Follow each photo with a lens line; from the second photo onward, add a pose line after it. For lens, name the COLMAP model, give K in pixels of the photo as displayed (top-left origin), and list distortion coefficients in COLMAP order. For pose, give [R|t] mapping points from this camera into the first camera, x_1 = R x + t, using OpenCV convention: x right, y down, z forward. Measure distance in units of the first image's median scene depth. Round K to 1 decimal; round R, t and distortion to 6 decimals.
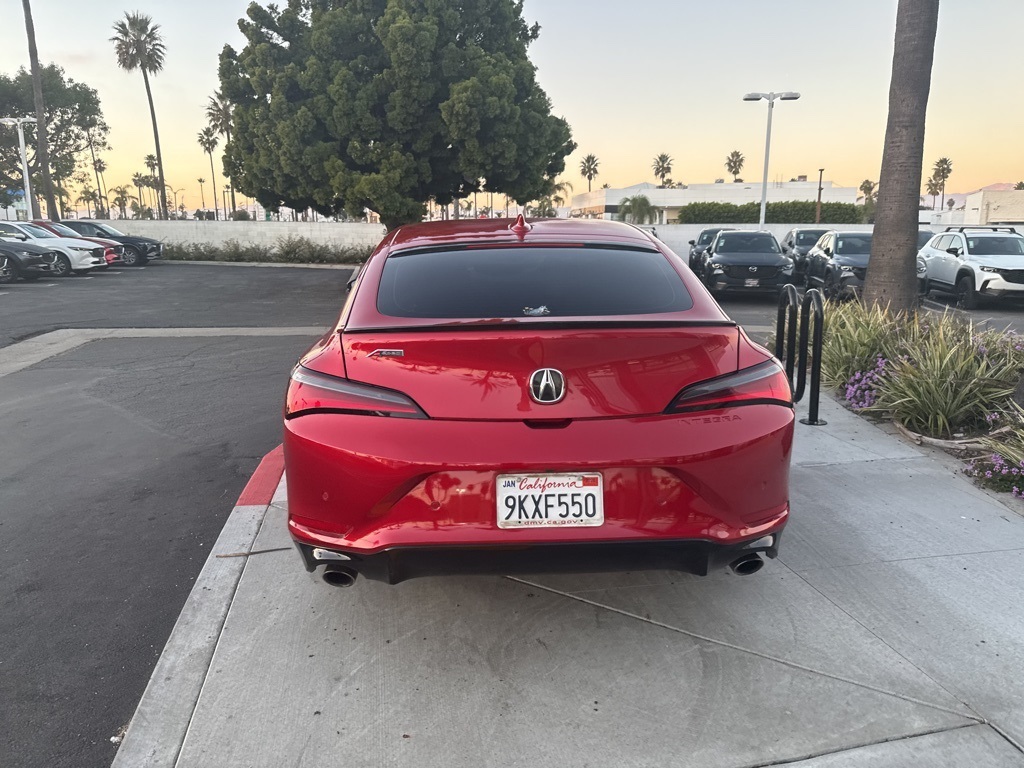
lens RADIAL K [[720.5, 0, 505.5], [0, 720.5, 373.2], [0, 0, 1]] dist [0.033901, -0.044371]
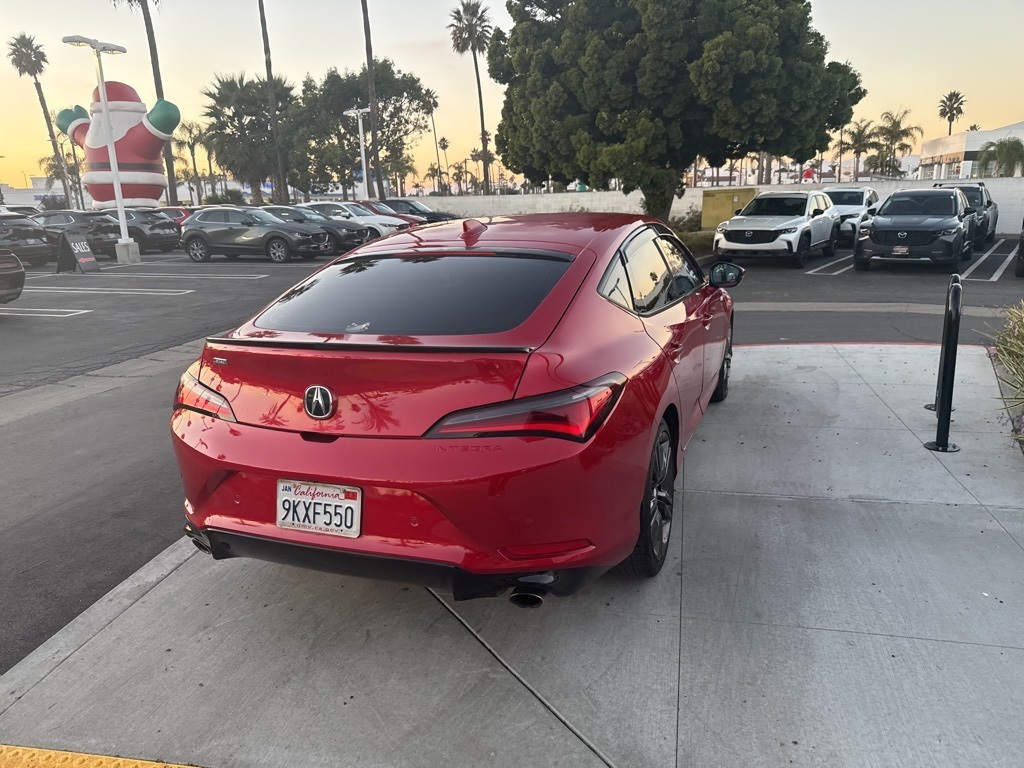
lens RADIAL K [[720.5, 0, 507.8], [0, 720.5, 386.4], [0, 0, 1]] dist [0.033901, -0.044371]
pose [[0.913142, 0.071341, -0.401350, 0.099536], [-0.044779, 0.996163, 0.075189, -0.013402], [0.405174, -0.050686, 0.912834, 0.017901]]
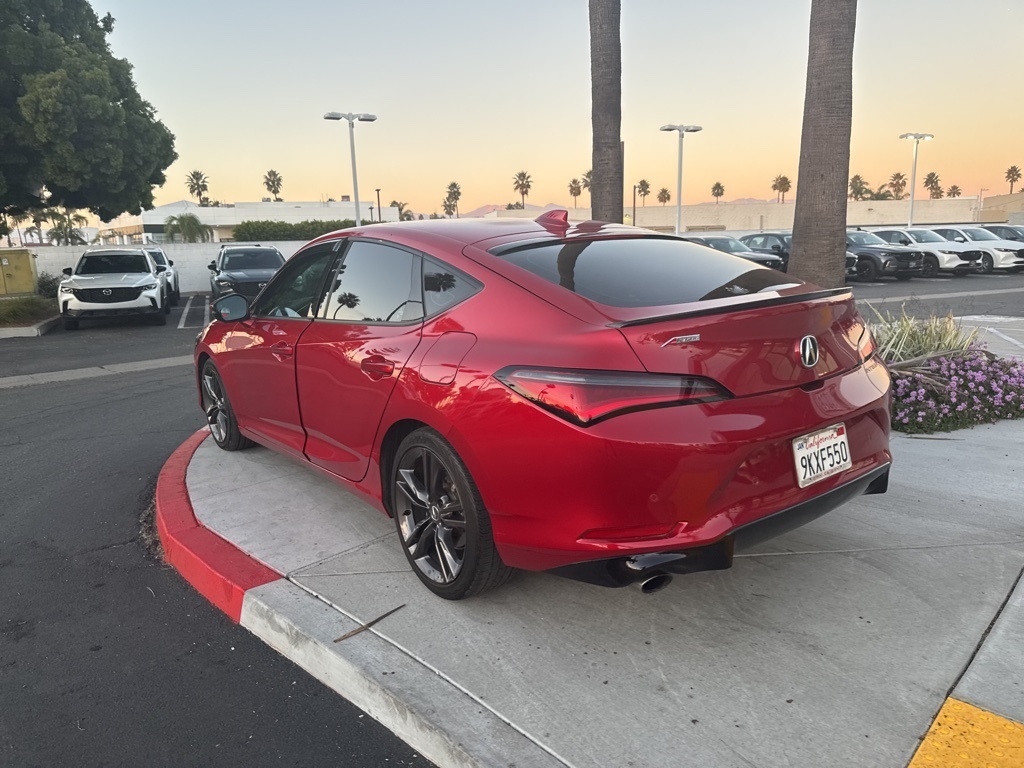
lens RADIAL K [[720.5, 0, 503.5], [0, 720.5, 388.6], [0, 0, 1]] dist [0.033901, -0.044371]
pose [[0.824720, -0.140265, 0.547870, -0.126633], [0.143103, 0.988986, 0.037782, -0.004977], [-0.547136, 0.047243, 0.835710, 0.043752]]
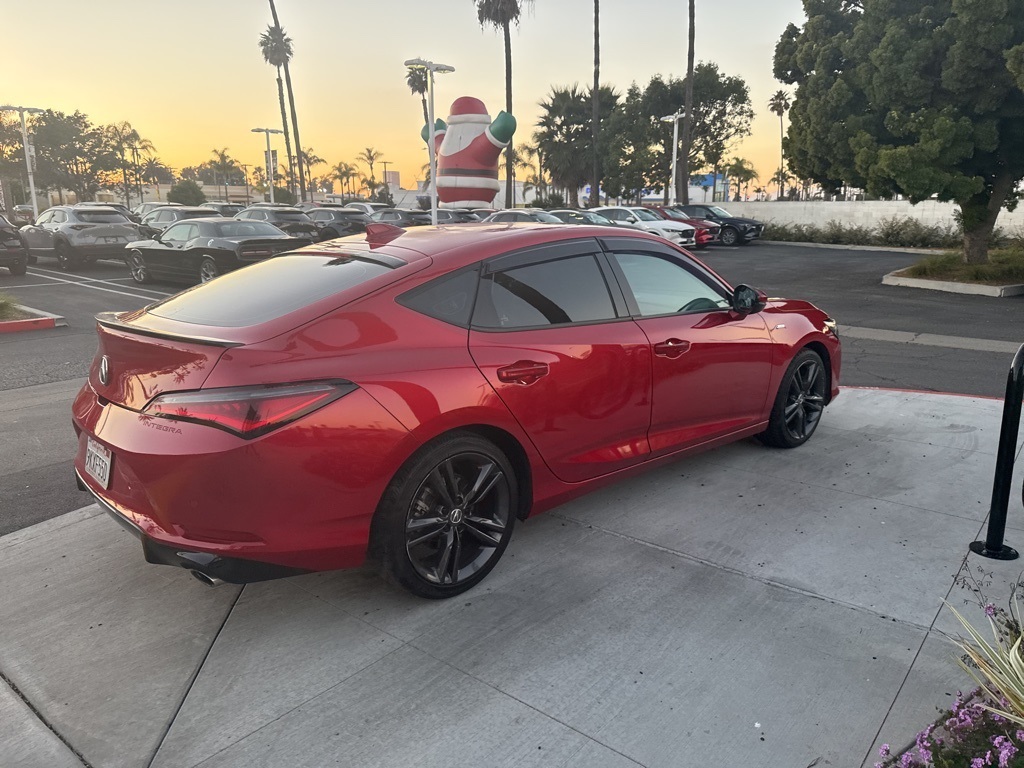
lens RADIAL K [[723.9, 0, 506.5], [0, 723.9, 377.5], [0, 0, 1]] dist [0.012783, -0.016432]
pose [[0.644063, 0.165391, -0.746880, 0.196740], [-0.139272, 0.985382, 0.098106, -0.026312], [0.752188, 0.040833, 0.657682, 0.092437]]
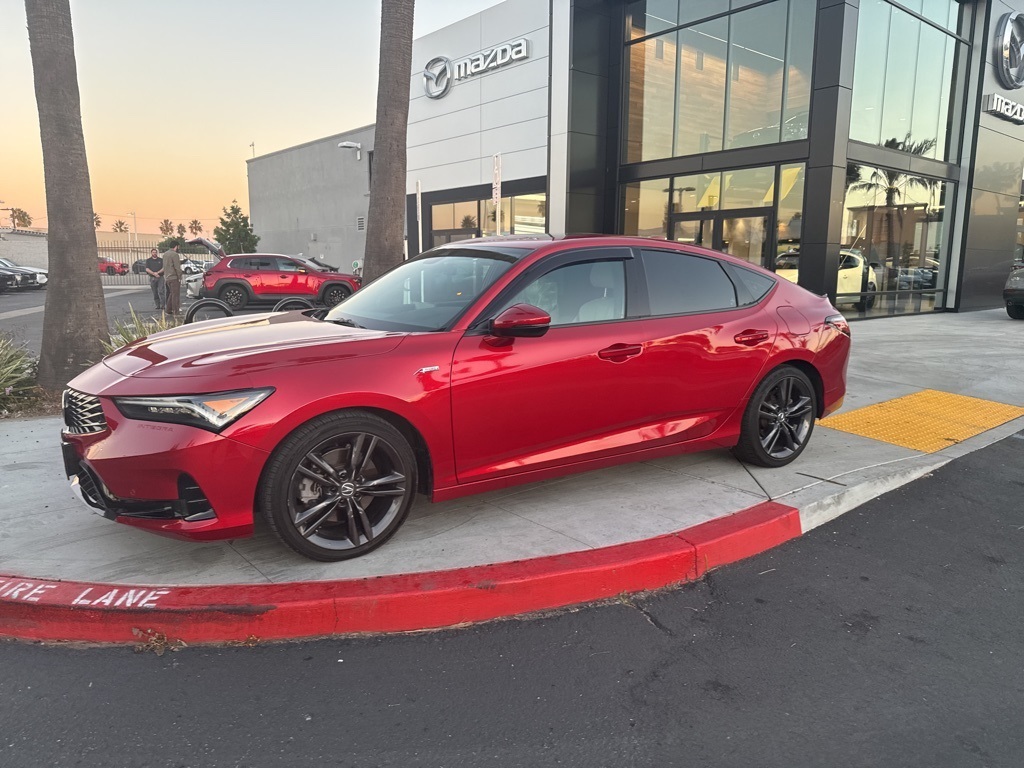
lens RADIAL K [[720.5, 0, 506.4], [0, 720.5, 386.6], [0, 0, 1]] dist [0.033901, -0.044371]
pose [[-0.490497, -0.154086, 0.857712, -0.241959], [0.153355, 0.953621, 0.259015, -0.074300], [-0.857843, 0.258580, -0.444119, 0.415767]]
